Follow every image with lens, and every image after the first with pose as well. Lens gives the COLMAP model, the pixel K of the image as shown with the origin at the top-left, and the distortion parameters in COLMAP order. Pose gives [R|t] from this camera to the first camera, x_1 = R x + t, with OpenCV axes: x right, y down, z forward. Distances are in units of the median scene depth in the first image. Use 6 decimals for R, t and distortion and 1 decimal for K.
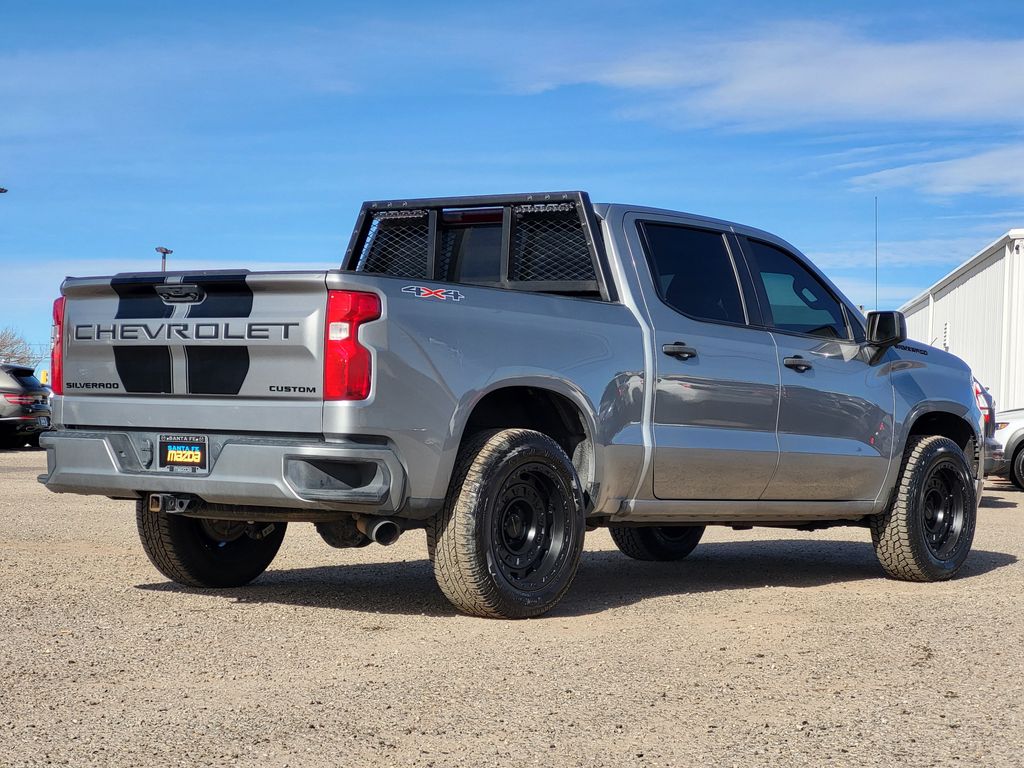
lens RADIAL K [[2497.1, 0, 512.0], [0, 2497.1, 384.0], [0, 0, 1]] dist [-0.097360, -0.117722]
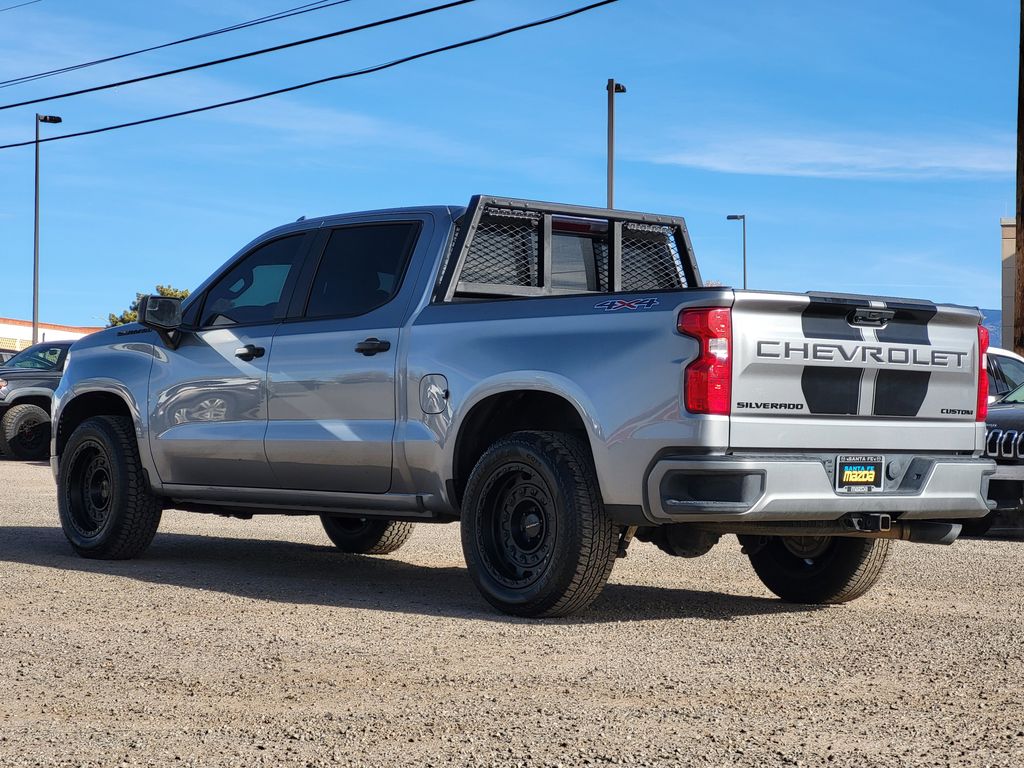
lens RADIAL K [[2497.1, 0, 512.0], [0, 2497.1, 384.0], [0, 0, 1]] dist [-0.097360, -0.117722]
pose [[0.129260, -0.010568, 0.991554, -1.165417], [-0.035653, 0.999247, 0.015298, -0.019361], [-0.990970, -0.037329, 0.128785, 1.012786]]
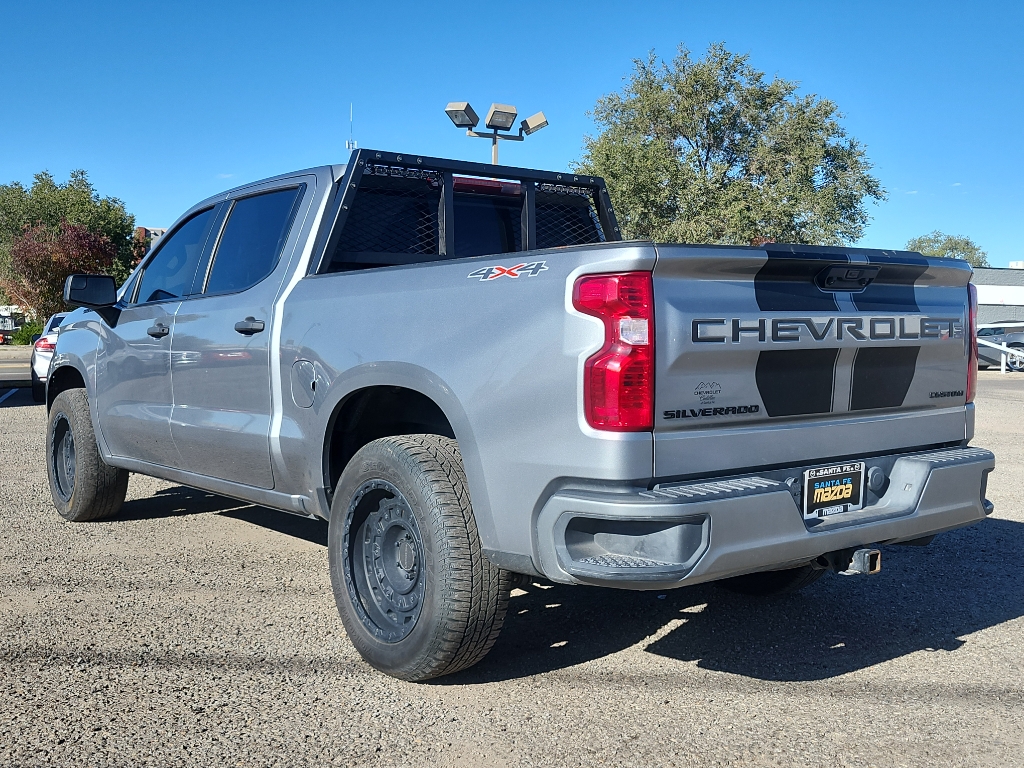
lens RADIAL K [[1126.0, 0, 462.4], [0, 1126.0, 357.4], [0, 0, 1]] dist [0.165072, -0.619346]
pose [[0.211236, -0.059330, 0.975633, -0.492015], [-0.007993, 0.998018, 0.062422, -0.033120], [-0.977402, -0.020984, 0.210343, 1.040207]]
